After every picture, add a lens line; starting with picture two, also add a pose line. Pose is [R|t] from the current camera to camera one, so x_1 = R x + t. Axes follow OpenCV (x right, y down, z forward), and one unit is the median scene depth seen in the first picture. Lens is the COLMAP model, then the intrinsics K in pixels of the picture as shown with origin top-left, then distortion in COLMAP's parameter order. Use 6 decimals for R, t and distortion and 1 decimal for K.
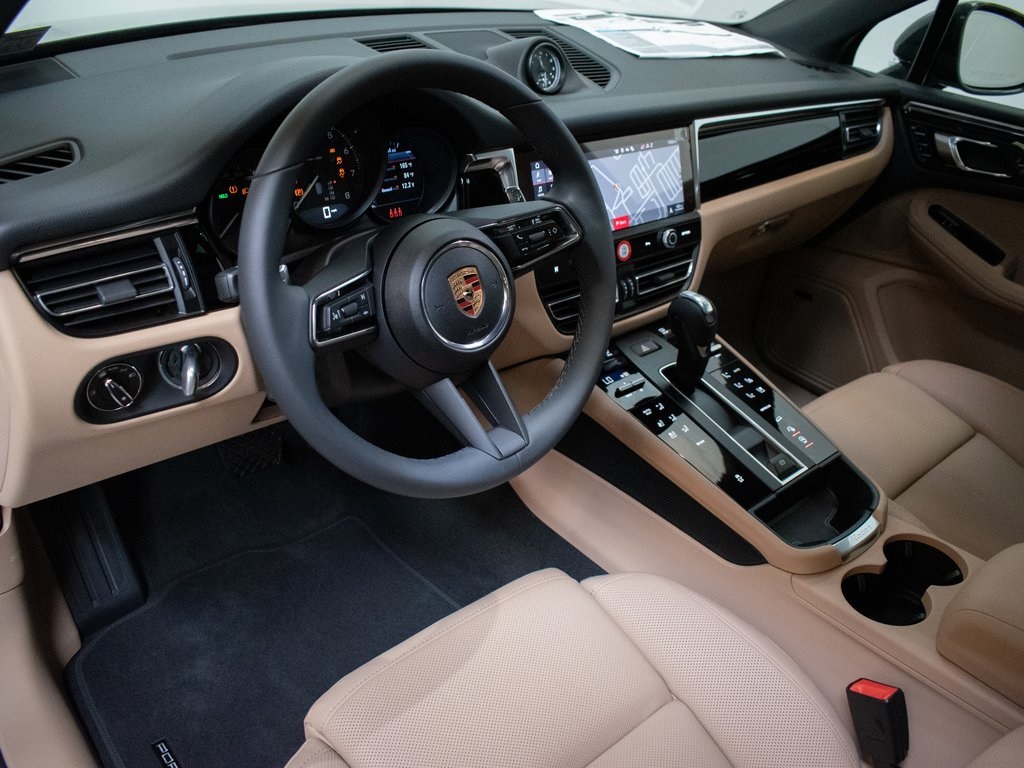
lens RADIAL K [[881.4, 0, 512.0], [0, 881.4, 384.0], [0, 0, 1]] dist [-0.100694, 0.011323]
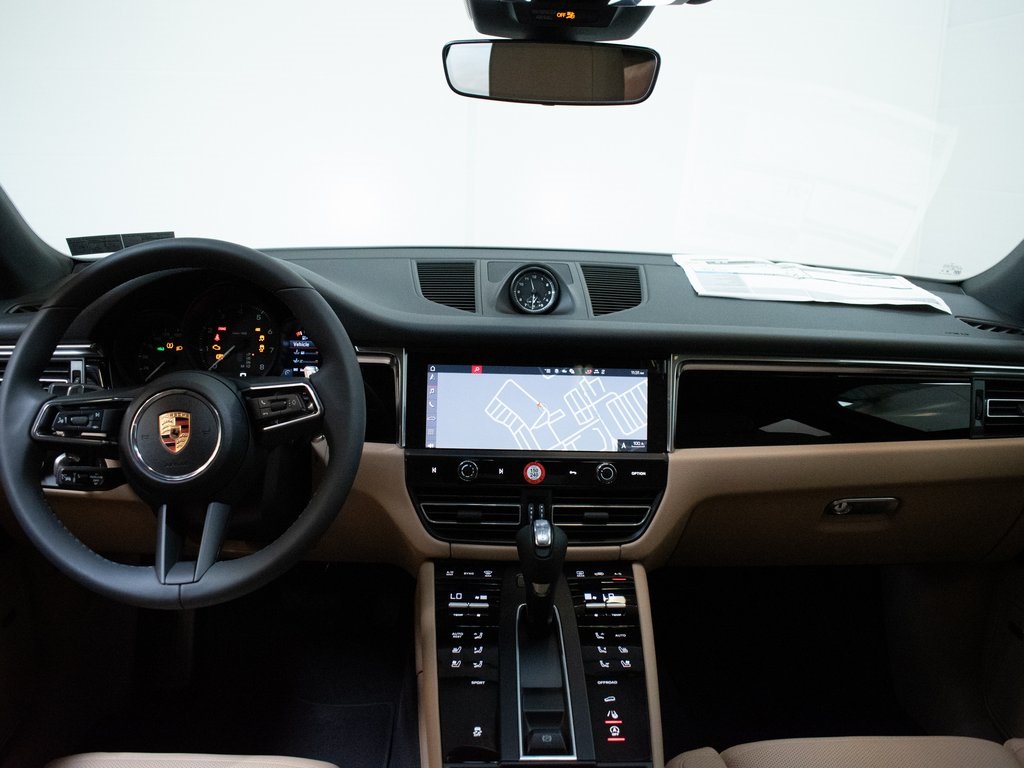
lens RADIAL K [[881.4, 0, 512.0], [0, 881.4, 384.0], [0, 0, 1]] dist [-0.100694, 0.011323]
pose [[0.773338, 0.105372, -0.625177, 0.680745], [-0.294235, 0.933115, -0.206692, -0.037753], [0.561582, 0.343792, 0.752617, 0.240913]]
